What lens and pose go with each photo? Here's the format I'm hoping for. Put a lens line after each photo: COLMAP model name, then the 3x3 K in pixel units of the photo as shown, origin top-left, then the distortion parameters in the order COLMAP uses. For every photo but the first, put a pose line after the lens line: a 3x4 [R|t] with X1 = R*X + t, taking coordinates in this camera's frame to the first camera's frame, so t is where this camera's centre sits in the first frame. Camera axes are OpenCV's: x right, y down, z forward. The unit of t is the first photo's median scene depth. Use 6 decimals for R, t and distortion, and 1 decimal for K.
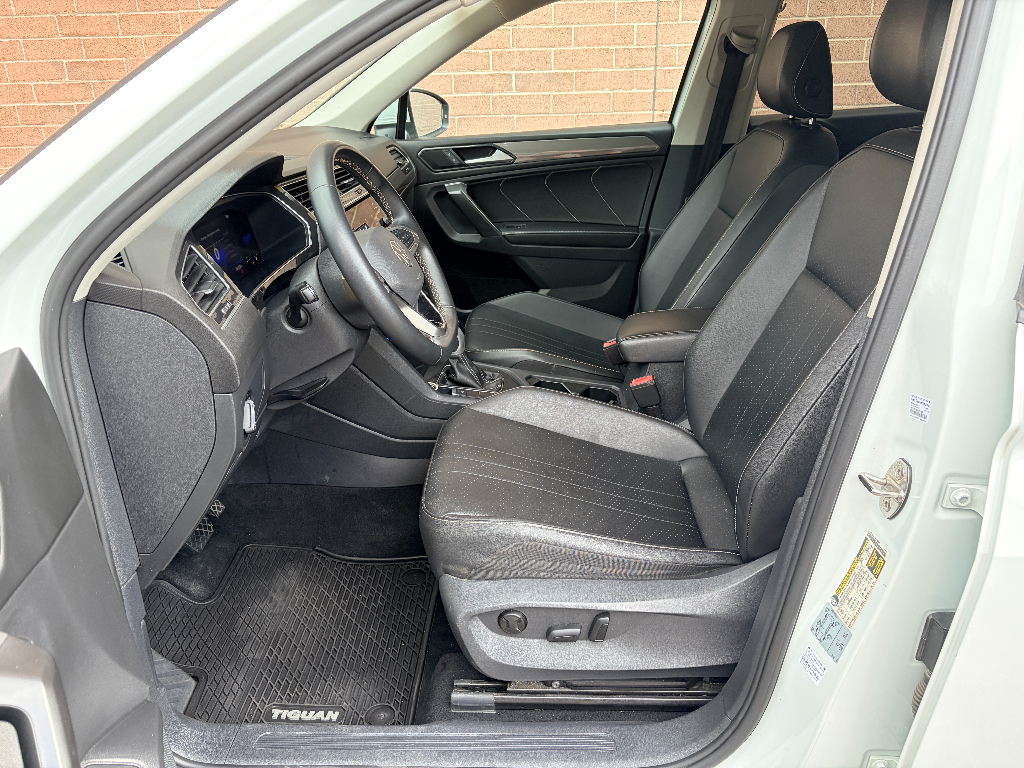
lens RADIAL K [[786.0, 0, 512.0], [0, 786.0, 384.0], [0, 0, 1]] dist [0.005346, -0.005005]
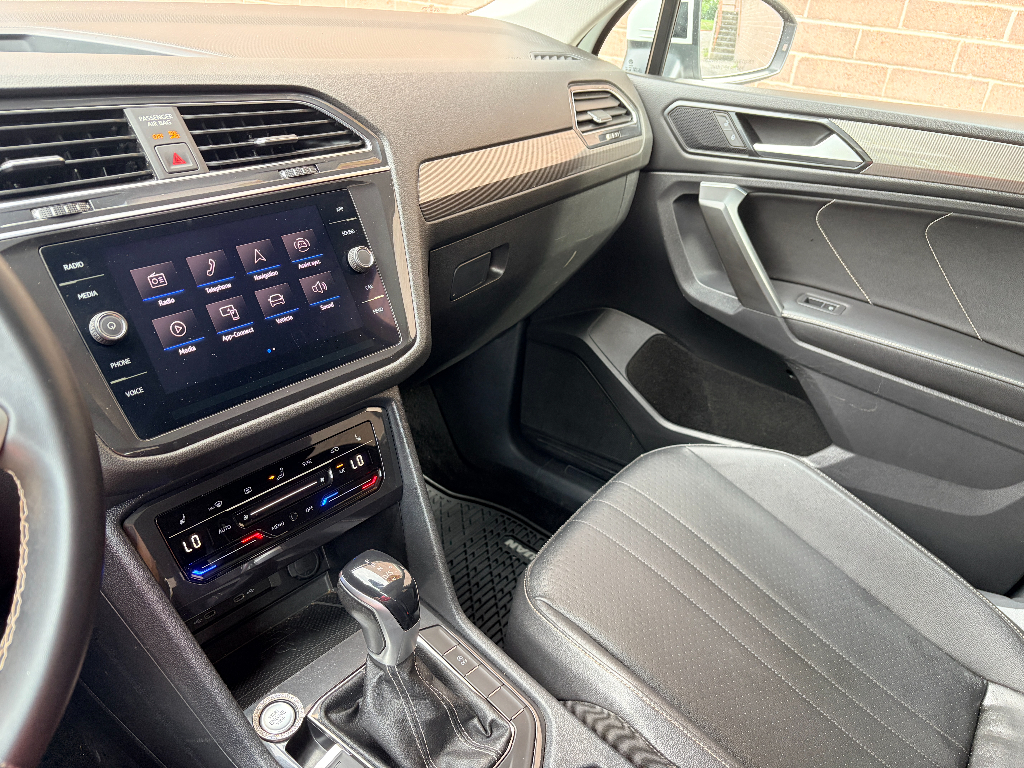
lens RADIAL K [[786.0, 0, 512.0], [0, 786.0, 384.0], [0, 0, 1]] dist [0.005346, -0.005005]
pose [[0.833946, 0.345549, -0.430267, 0.068794], [-0.310376, 0.938376, 0.152042, -0.174499], [0.456290, 0.006750, 0.889805, 0.514830]]
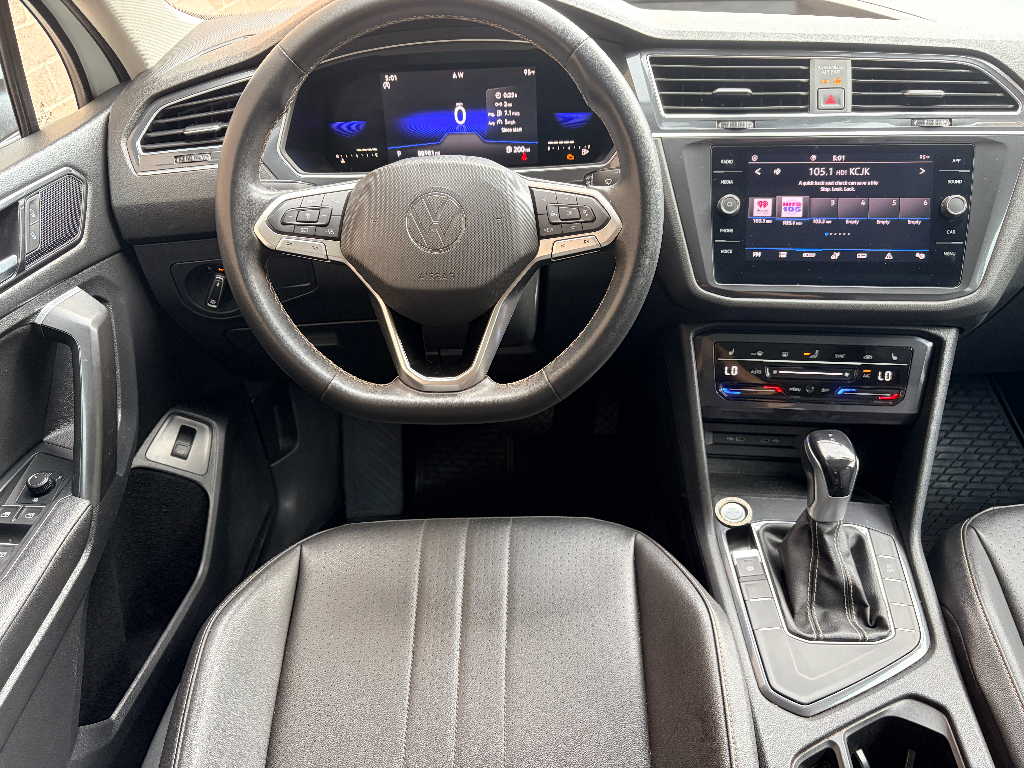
lens RADIAL K [[786.0, 0, 512.0], [0, 786.0, 384.0], [0, 0, 1]] dist [0.005346, -0.005005]
pose [[0.019161, 0.591299, -0.806225, 0.191728], [-0.361842, 0.755813, 0.545726, -0.214162], [0.932042, 0.281270, 0.228439, 0.518478]]
